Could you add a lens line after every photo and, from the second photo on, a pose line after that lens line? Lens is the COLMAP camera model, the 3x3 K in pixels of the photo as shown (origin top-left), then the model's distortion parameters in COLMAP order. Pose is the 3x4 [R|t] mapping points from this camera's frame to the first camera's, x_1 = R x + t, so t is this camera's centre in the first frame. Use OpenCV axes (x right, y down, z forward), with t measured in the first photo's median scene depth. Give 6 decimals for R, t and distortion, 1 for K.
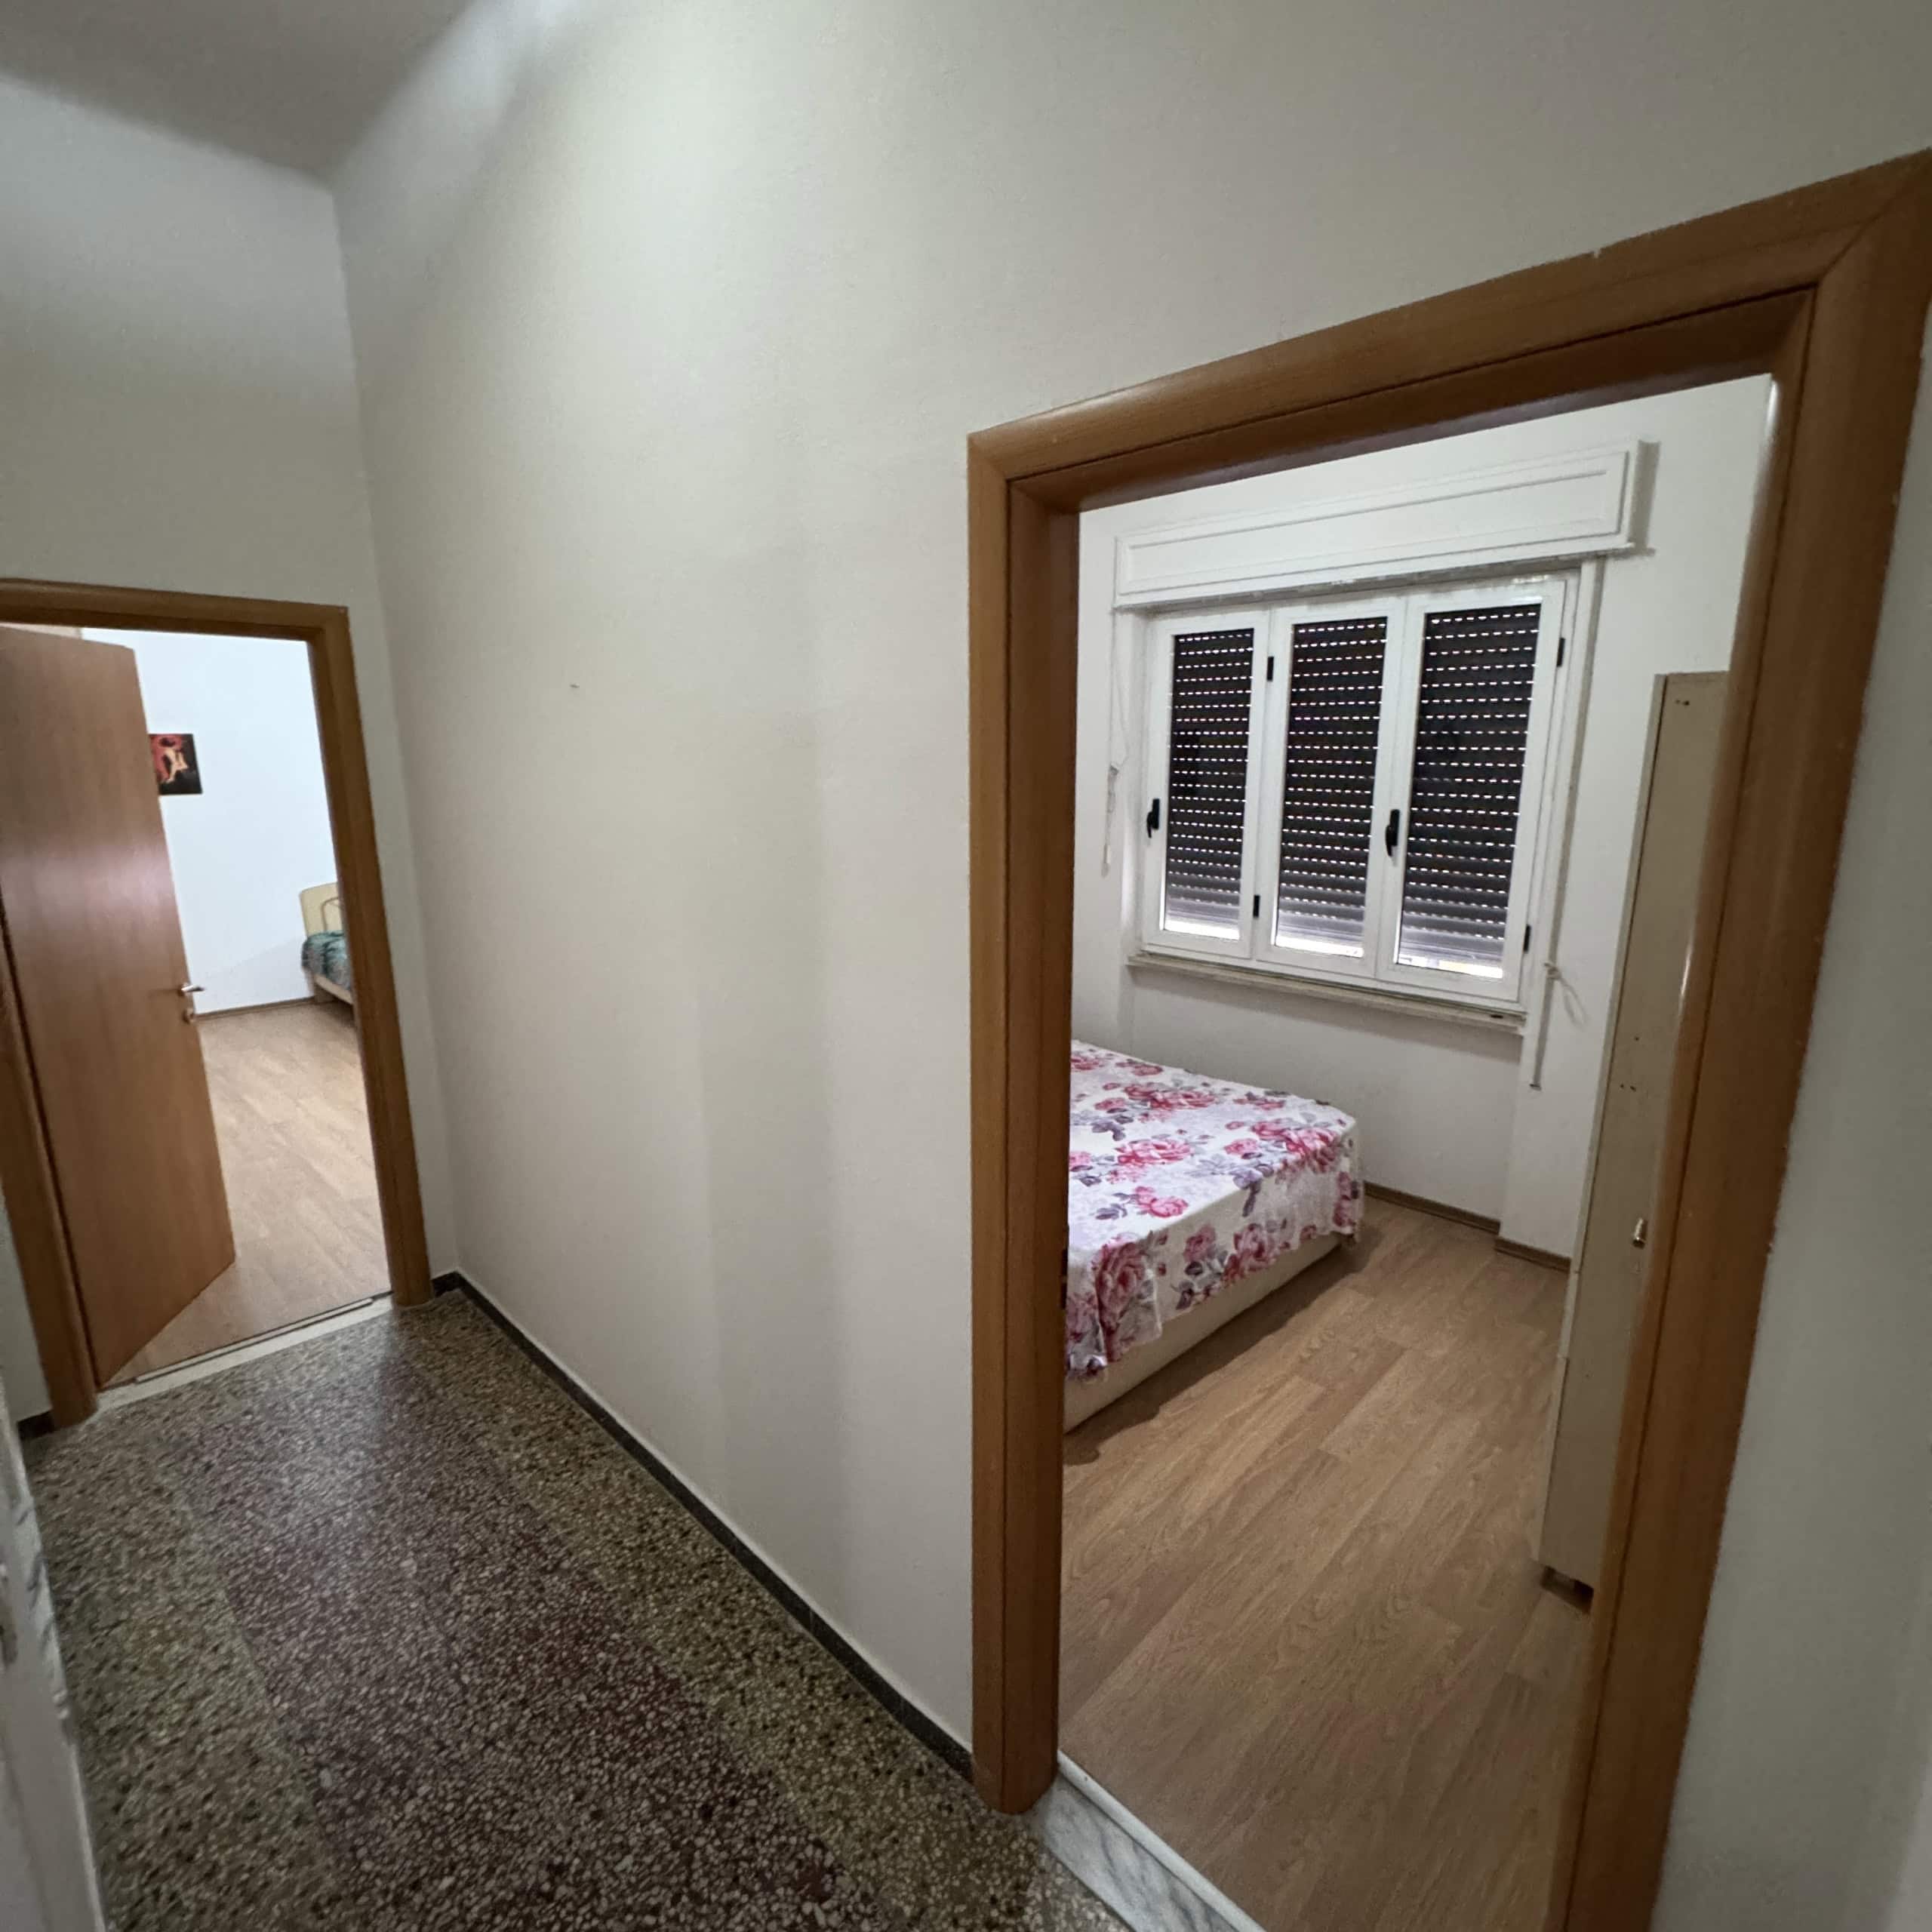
lens RADIAL K [[1014.1, 0, 975.0], [0, 1014.1, 962.6], [0, 0, 1]] dist [-0.003885, -0.000040]
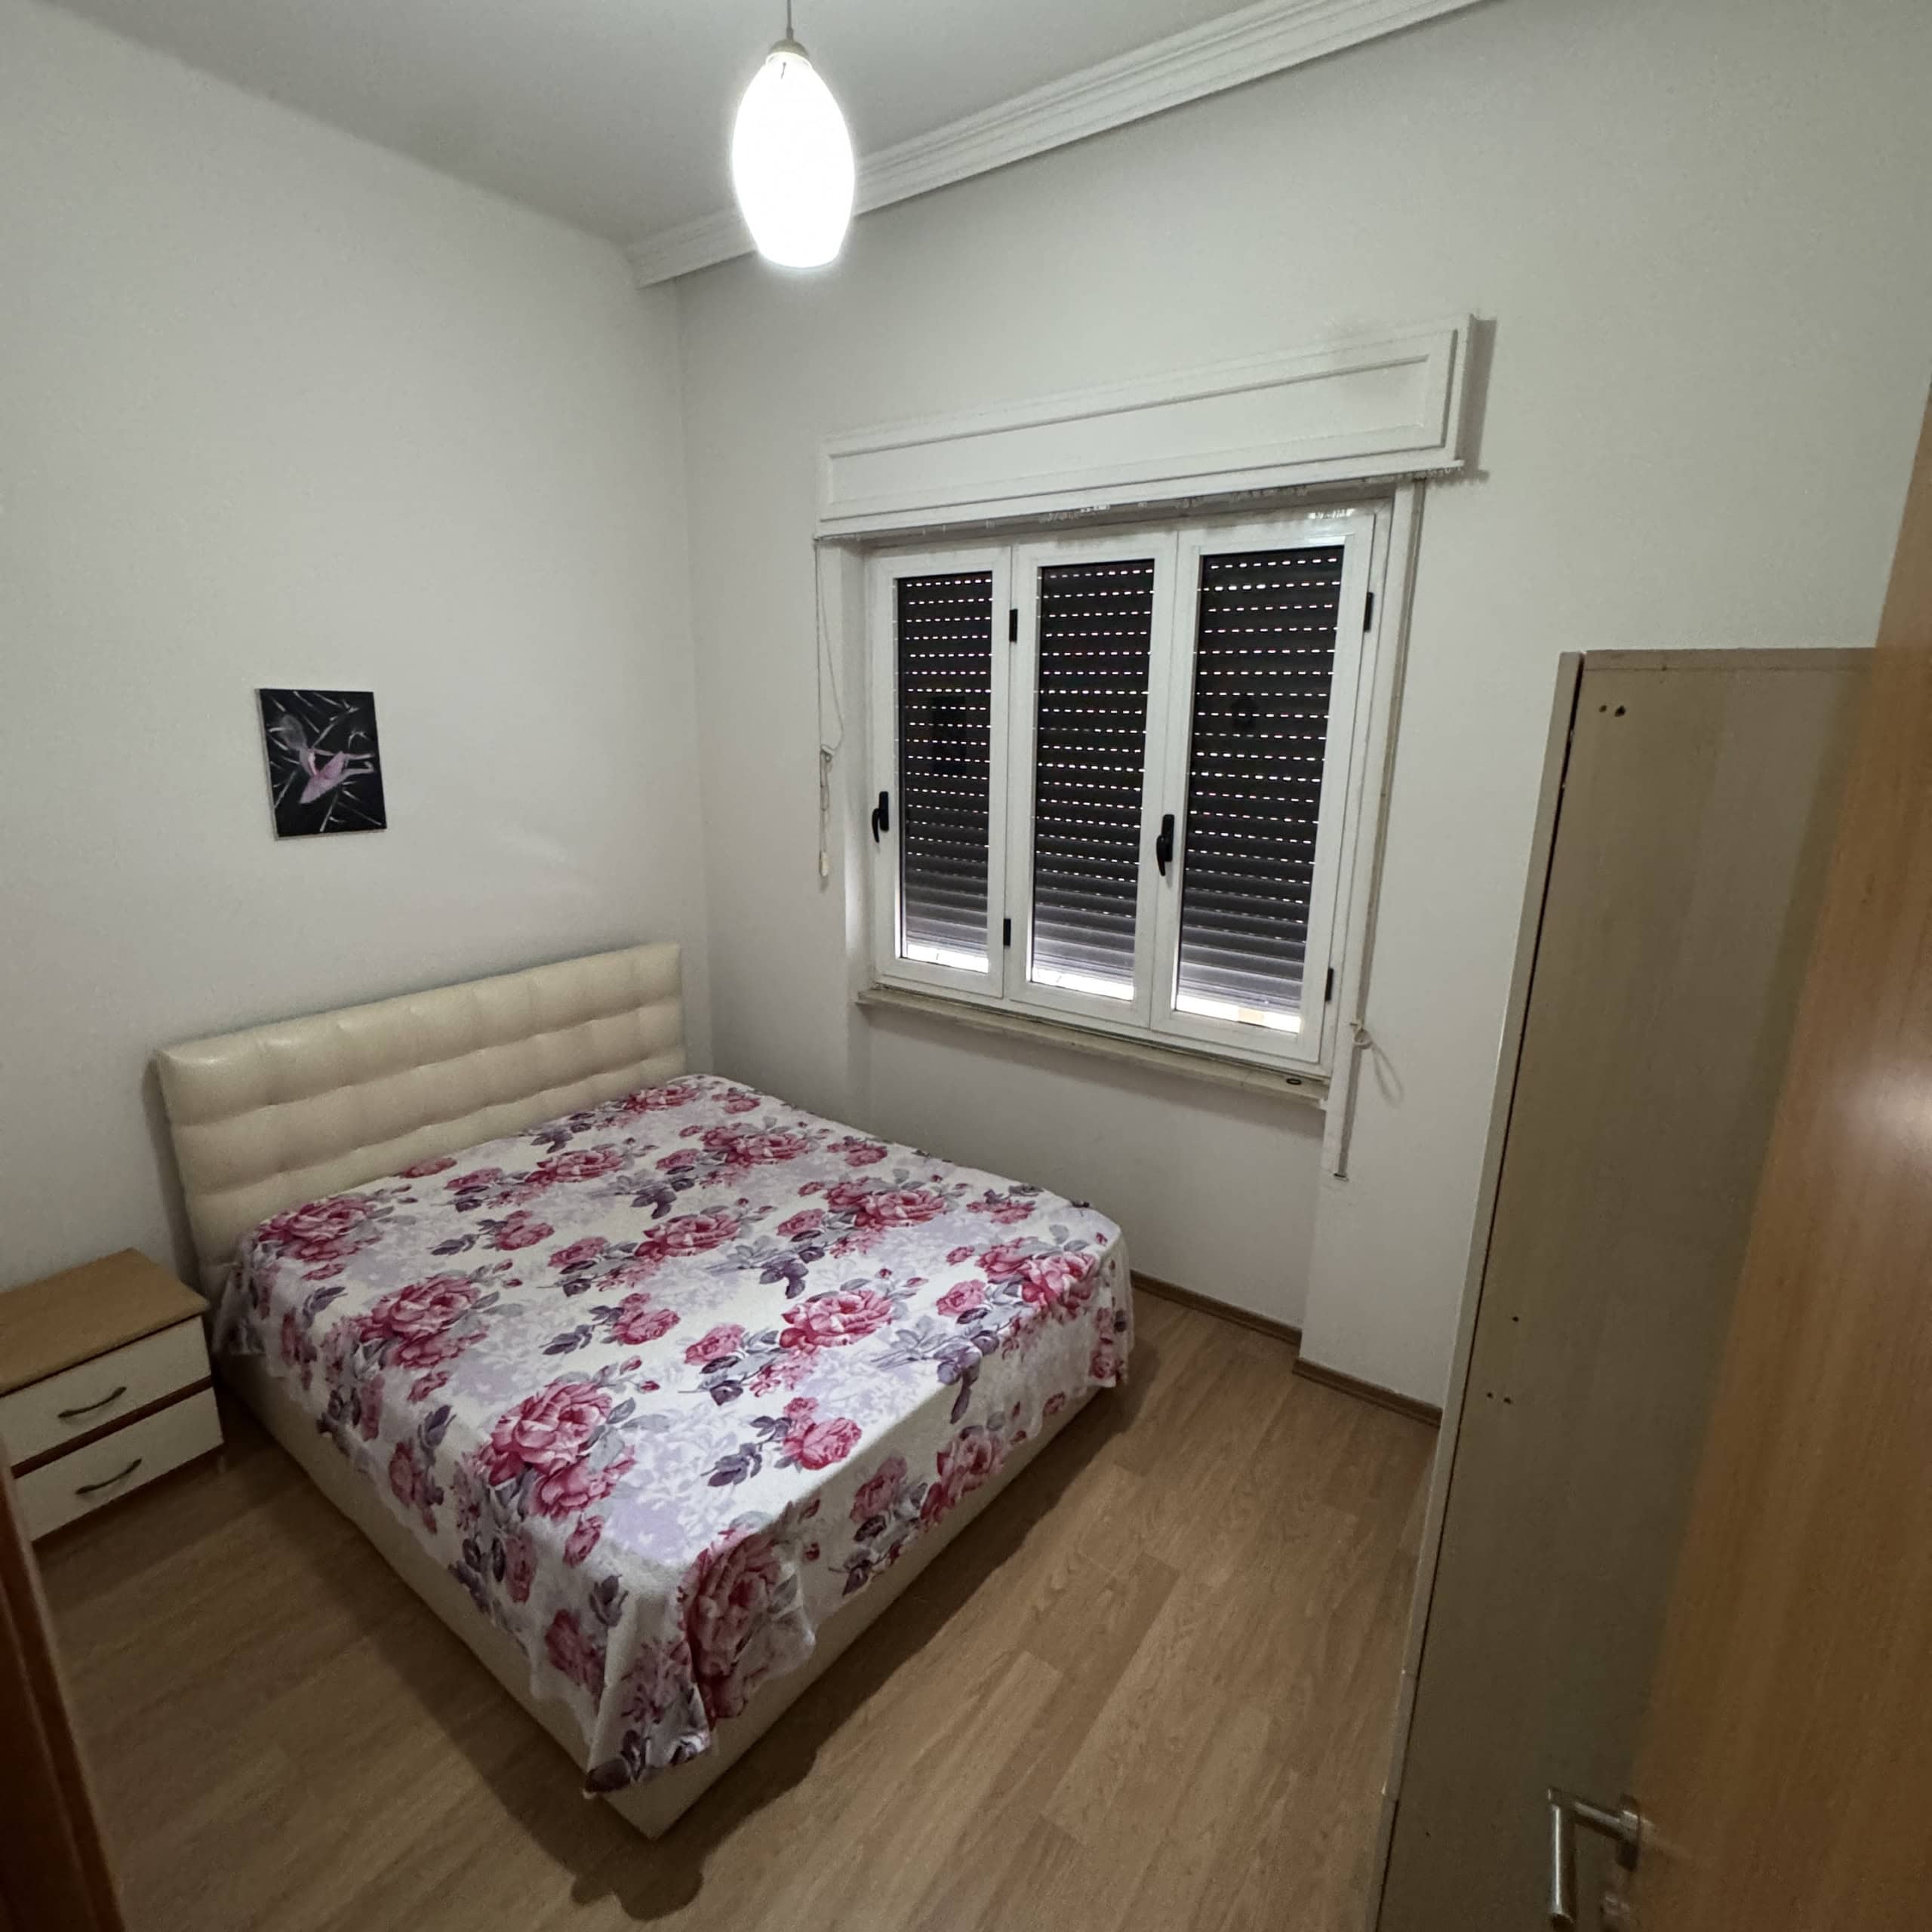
lens RADIAL K [[1014.1, 0, 967.3], [0, 1014.1, 965.6], [0, 0, 1]] dist [-0.003885, -0.000040]
pose [[0.987592, -0.030185, 0.154114, 0.151130], [0.023112, 0.998605, 0.047481, -0.081632], [-0.155332, -0.043330, 0.986912, 0.276157]]
